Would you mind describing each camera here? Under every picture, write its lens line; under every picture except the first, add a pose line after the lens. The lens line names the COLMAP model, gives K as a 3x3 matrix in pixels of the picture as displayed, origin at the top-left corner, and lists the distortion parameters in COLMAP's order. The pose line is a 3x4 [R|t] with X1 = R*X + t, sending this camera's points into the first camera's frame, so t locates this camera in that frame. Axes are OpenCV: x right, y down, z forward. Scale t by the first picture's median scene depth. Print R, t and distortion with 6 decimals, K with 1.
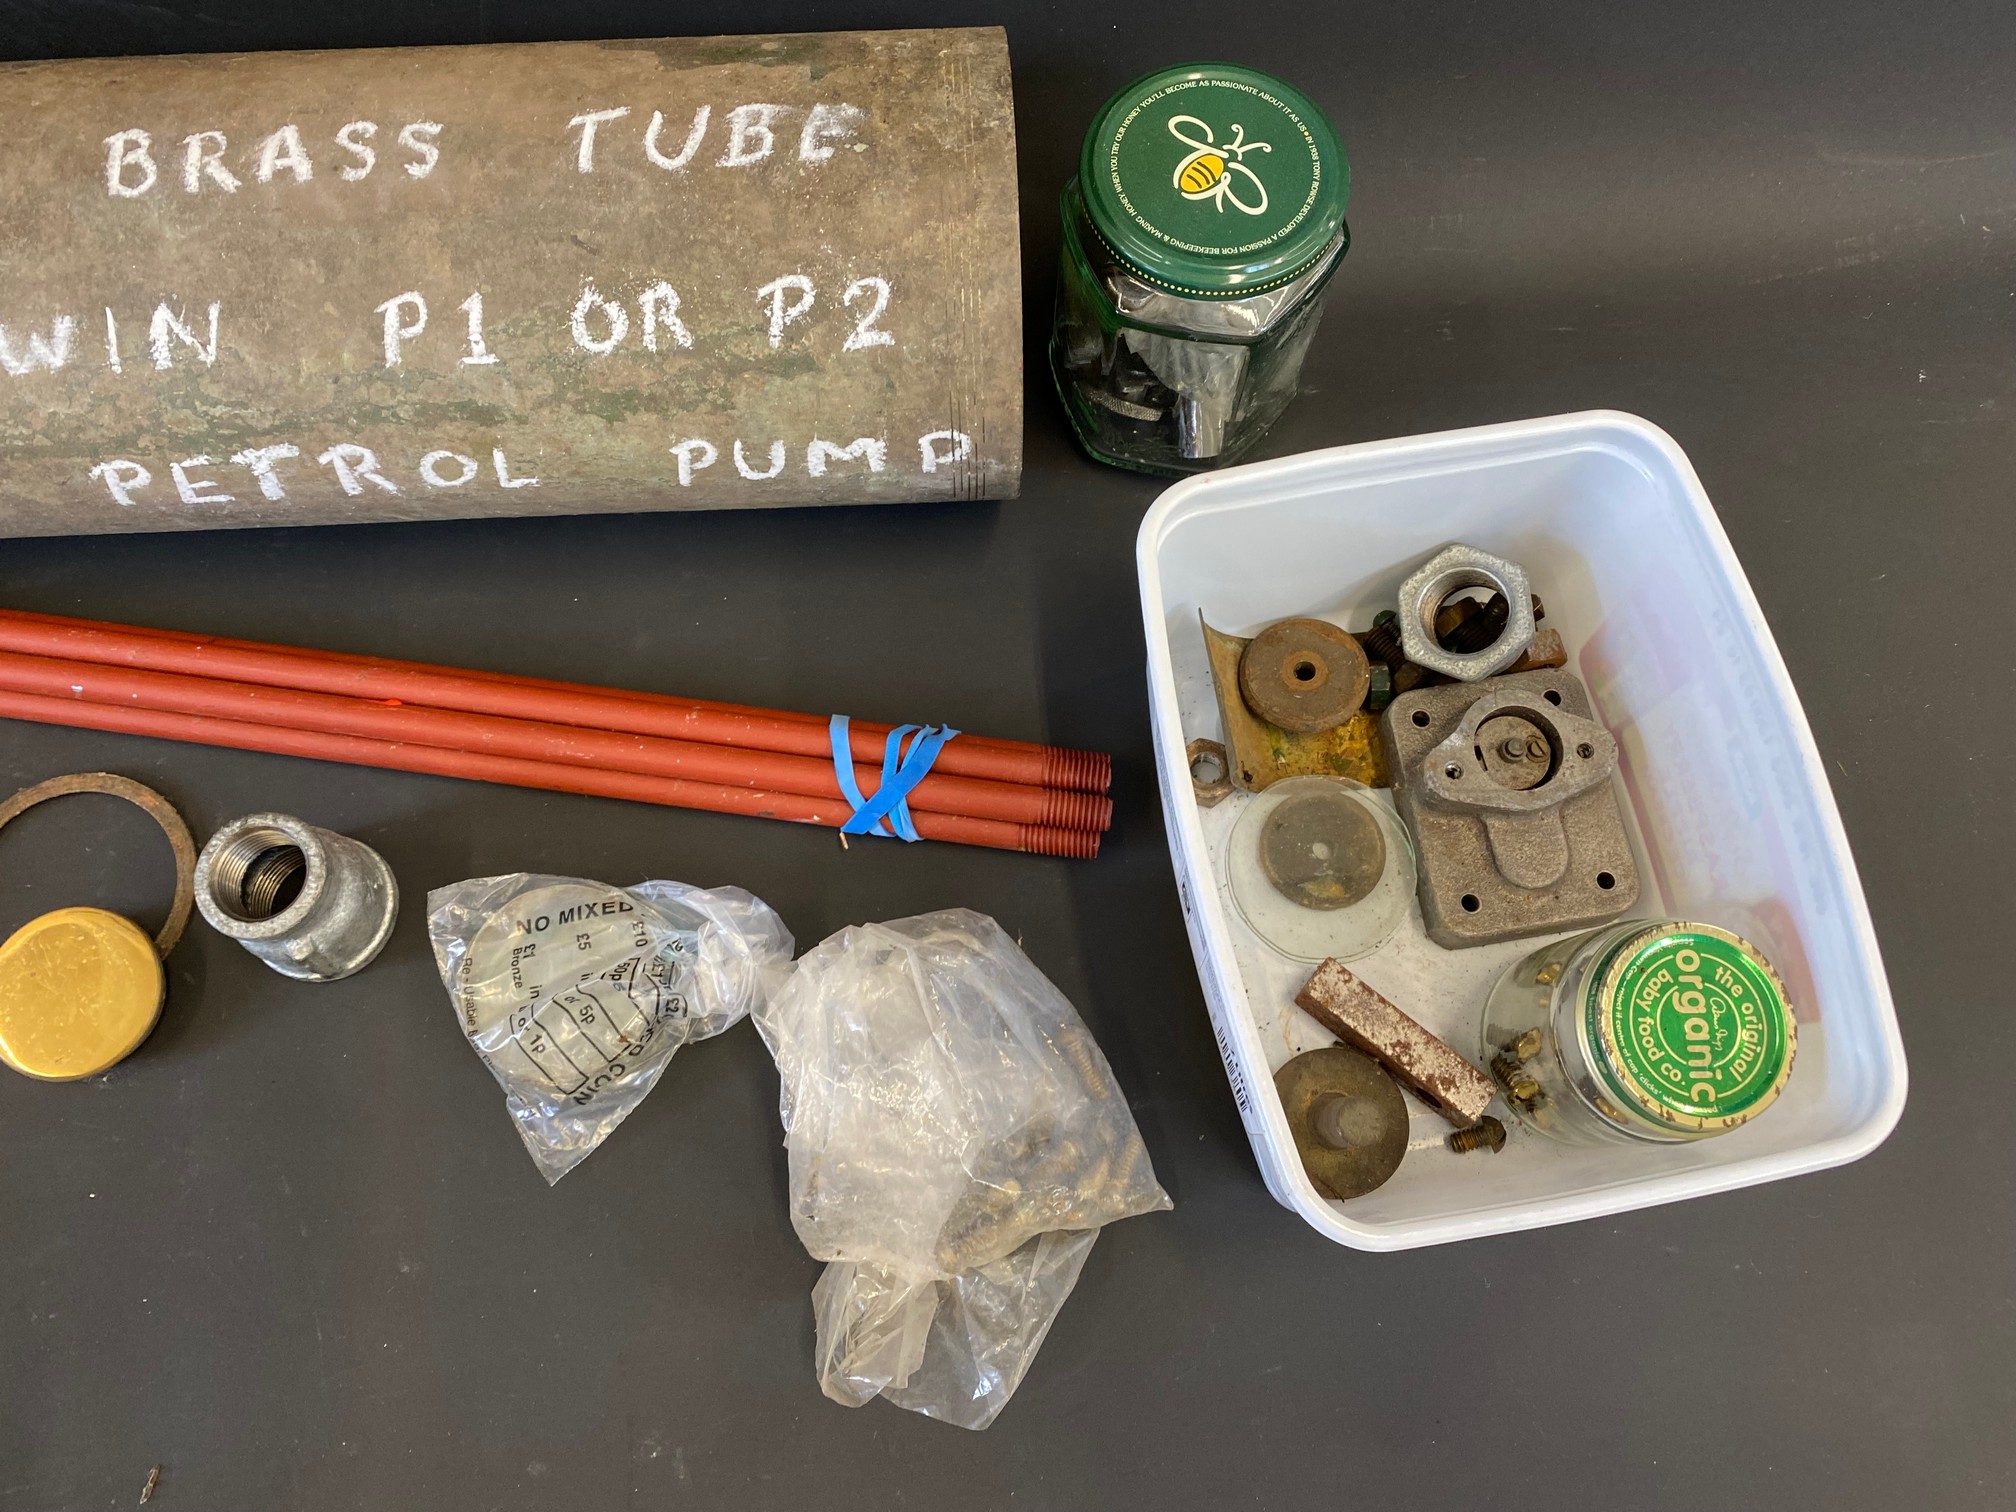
lens RADIAL K [[1497.0, 0, 1019.6], [0, 1497.0, 743.1], [0, 0, 1]] dist [0.007192, -0.029046]
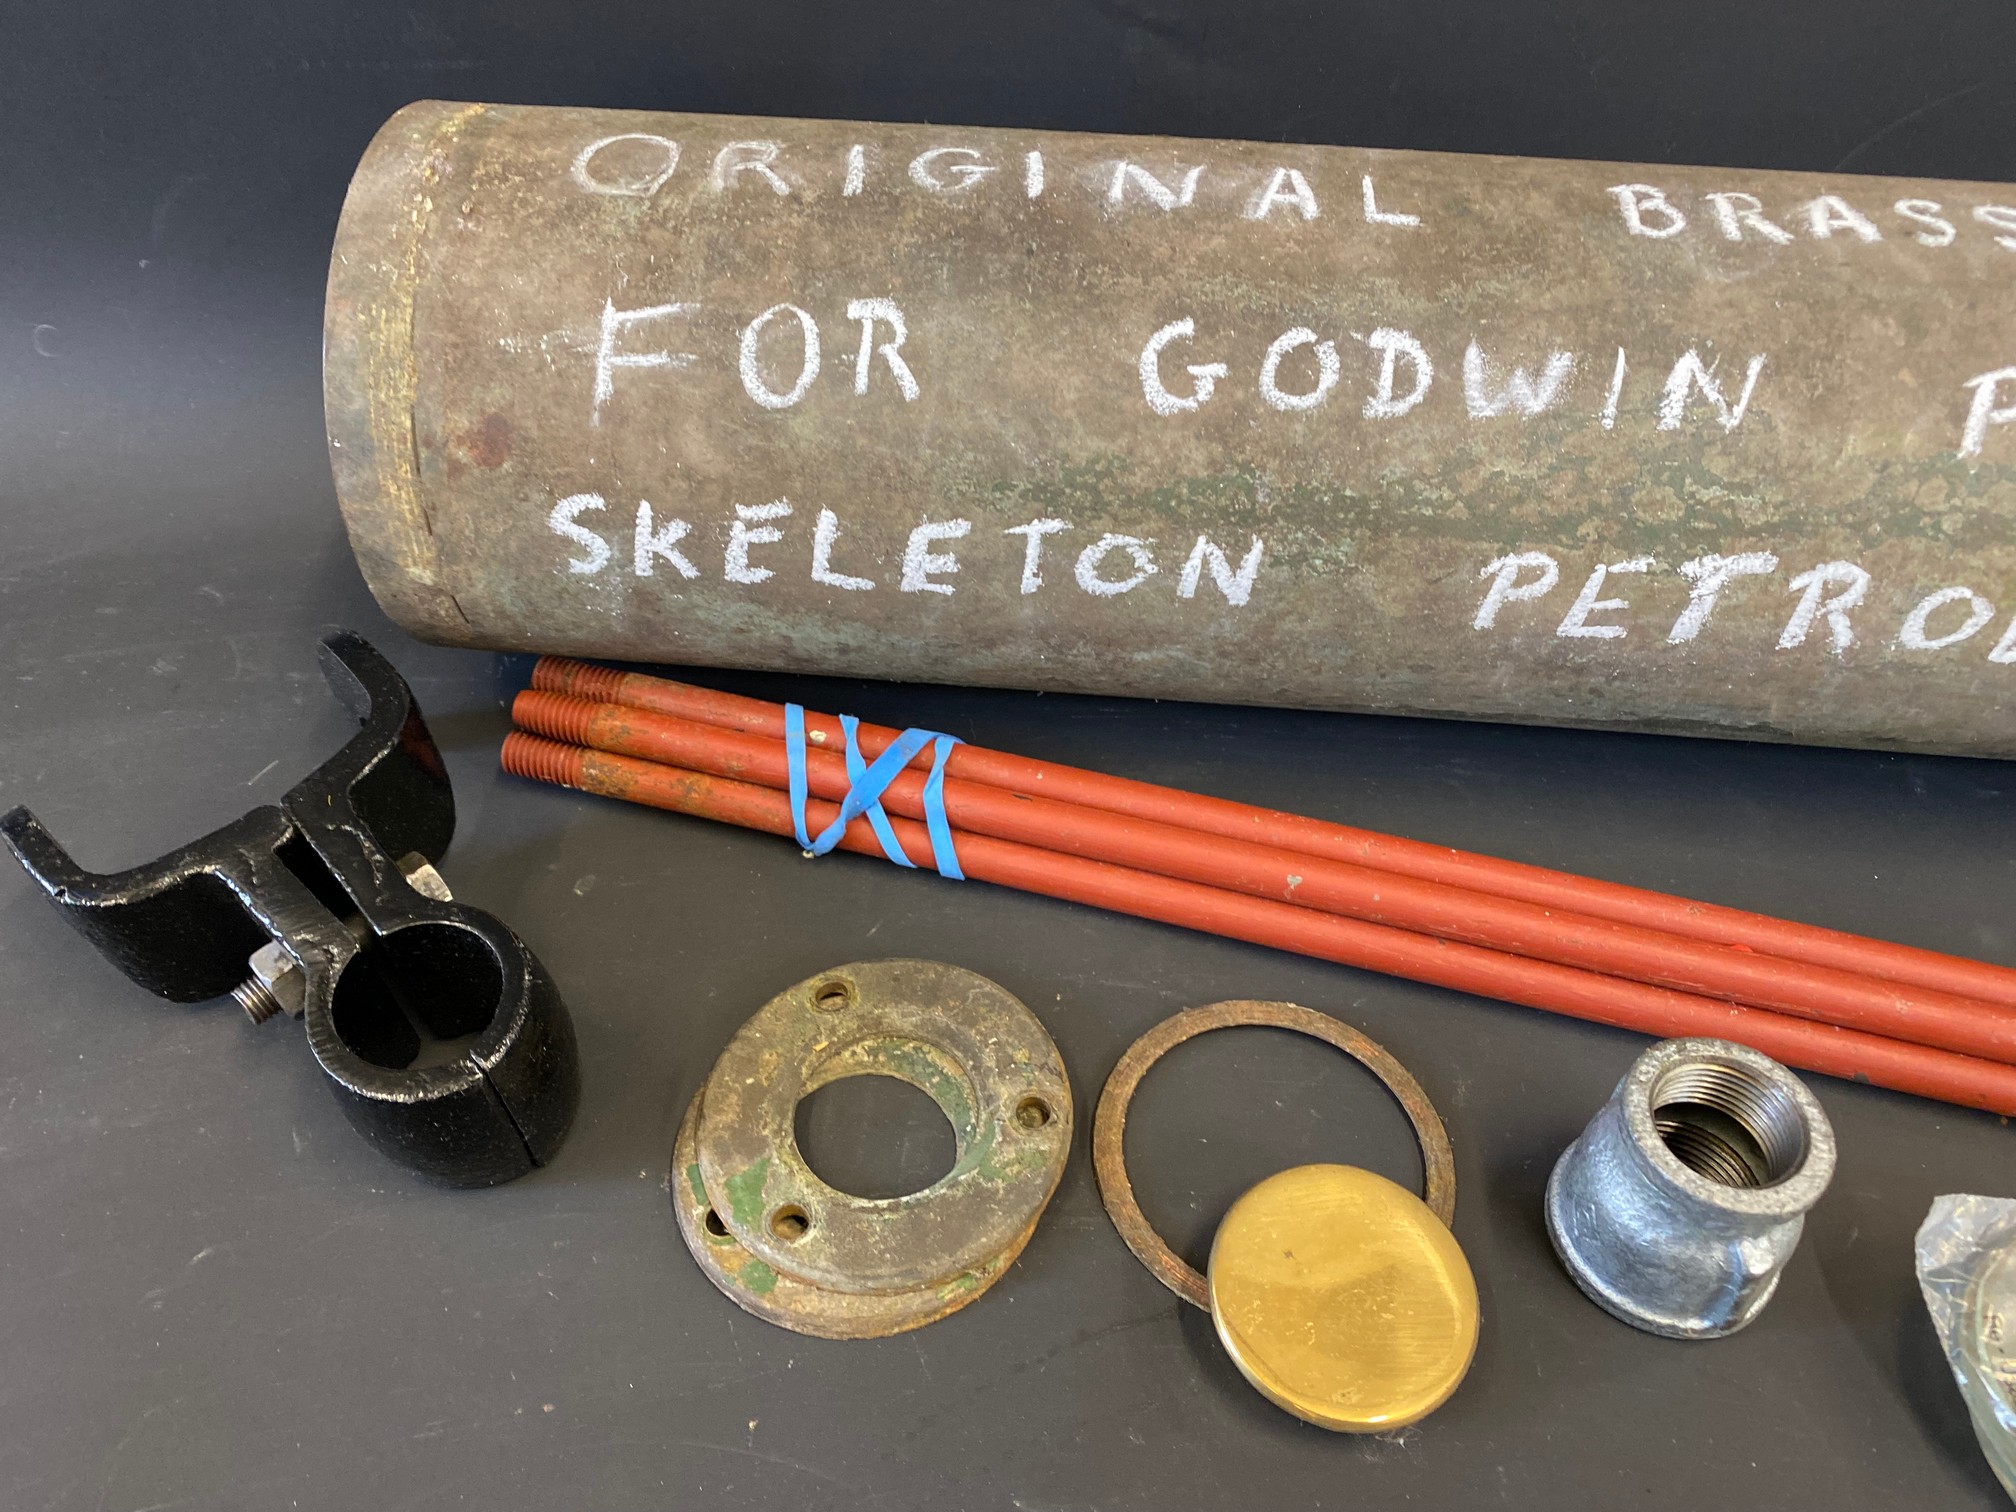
lens RADIAL K [[1522.8, 0, 1042.3], [0, 1522.8, 770.3], [0, 0, 1]] dist [0.077332, -0.128492]
pose [[0.988940, 0.102260, -0.107424, -0.784810], [-0.137495, 0.903678, -0.405538, 0.275518], [0.055607, 0.415823, 0.907744, 0.329572]]
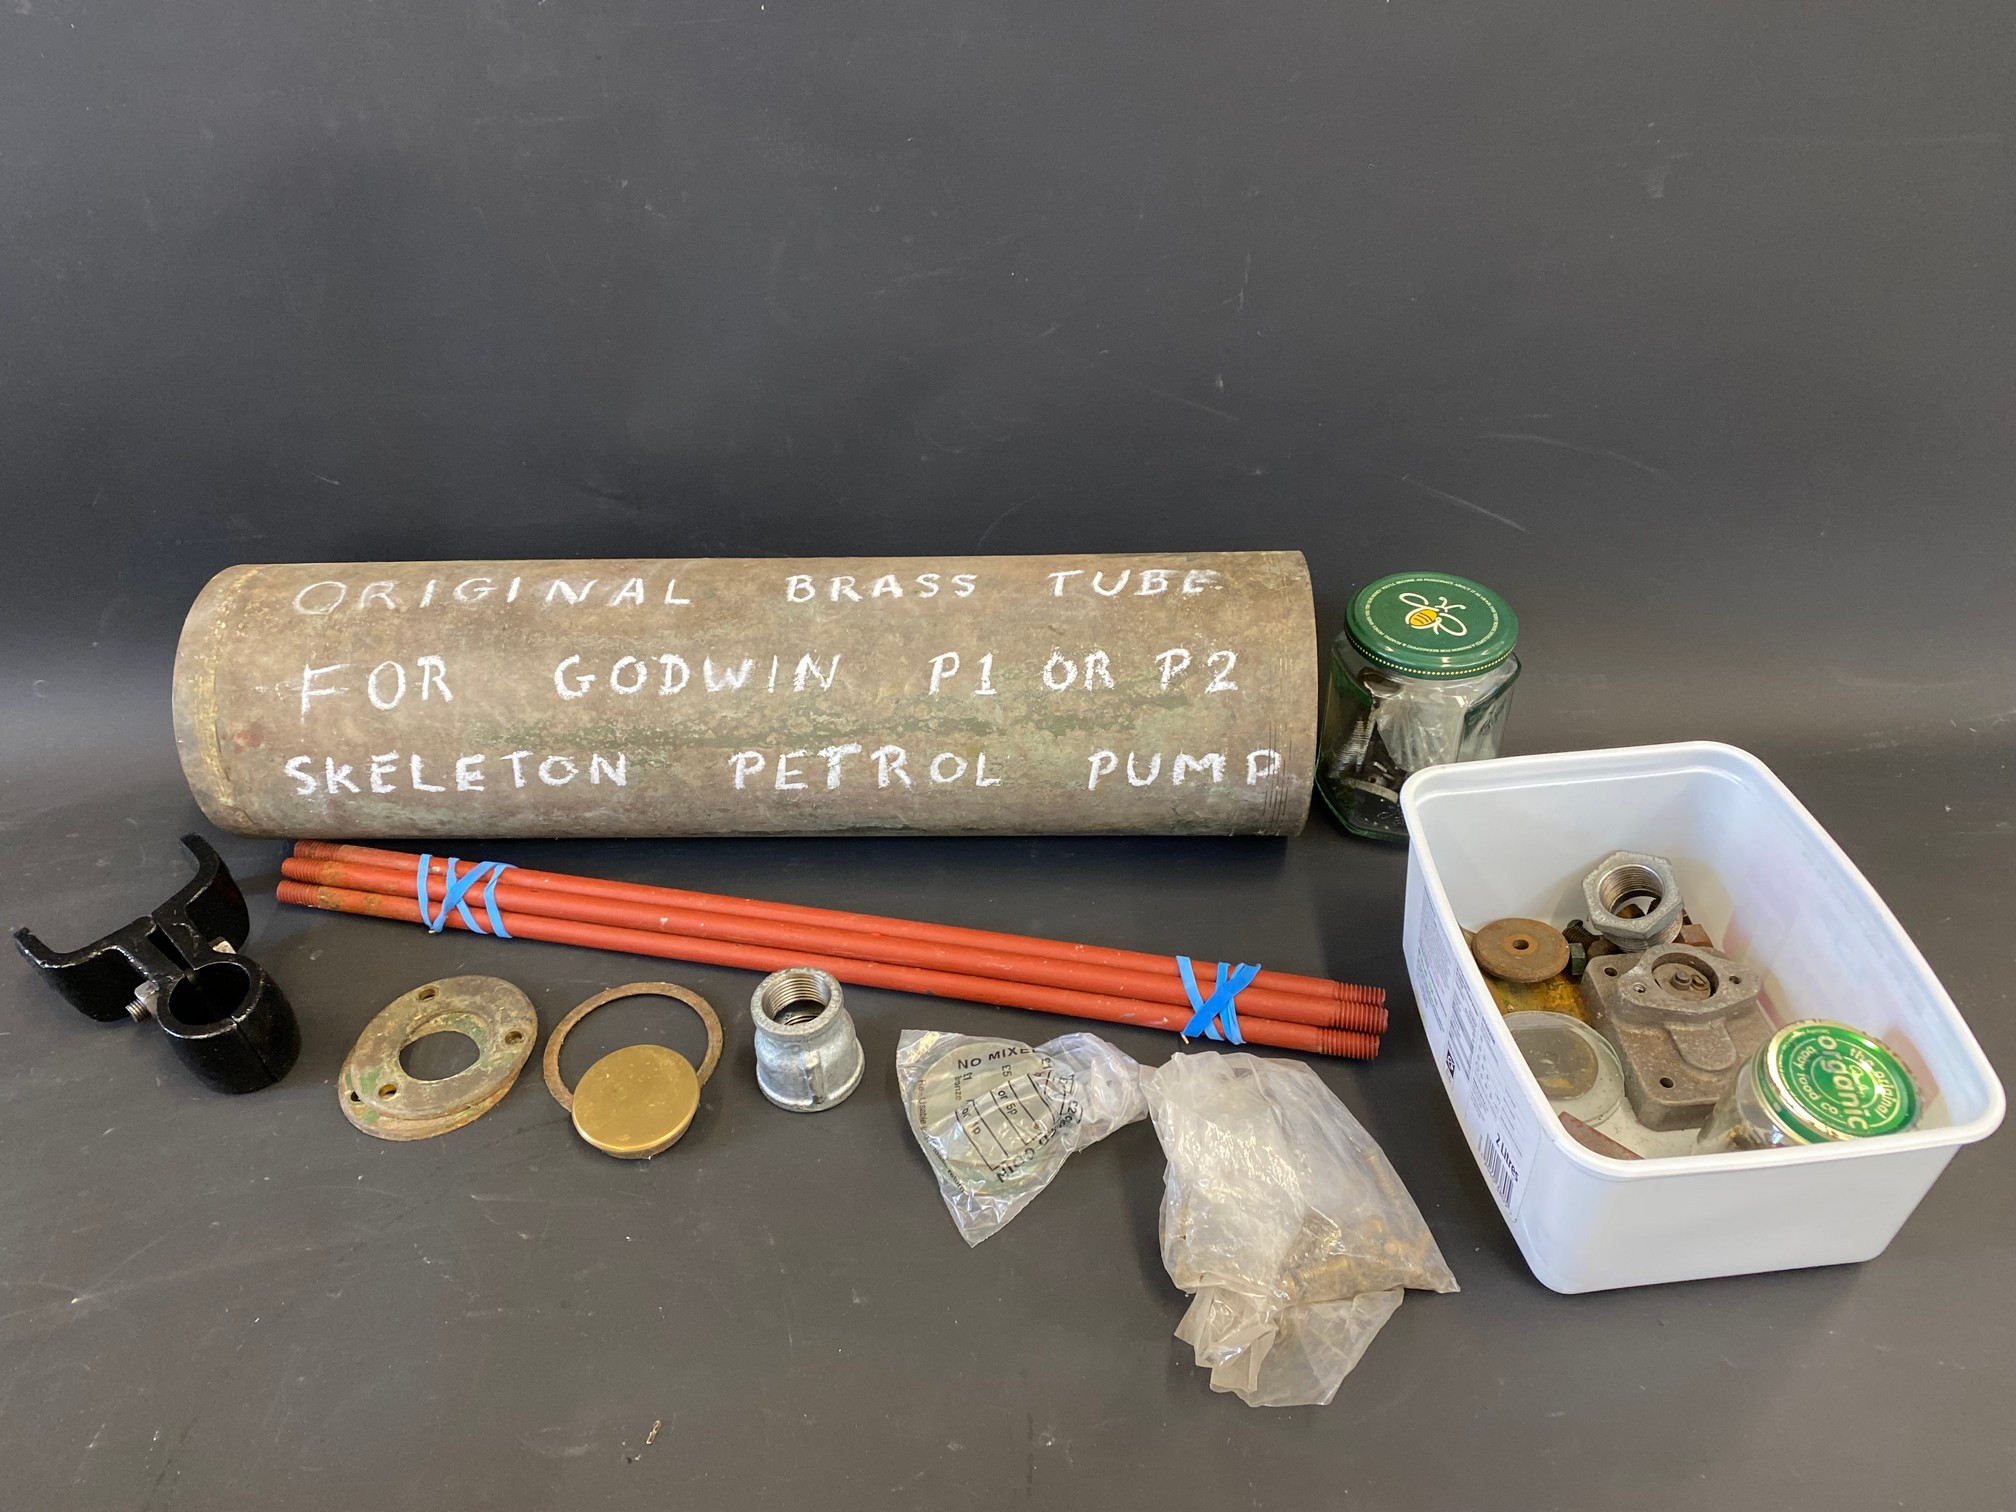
lens RADIAL K [[1497.0, 0, 1019.6], [0, 1497.0, 743.1], [0, 0, 1]] dist [0.007192, -0.029046]
pose [[0.995273, 0.013636, -0.096151, -0.163774], [-0.062566, 0.847259, -0.527483, 0.662050], [0.074272, 0.531006, 0.844107, -0.361347]]
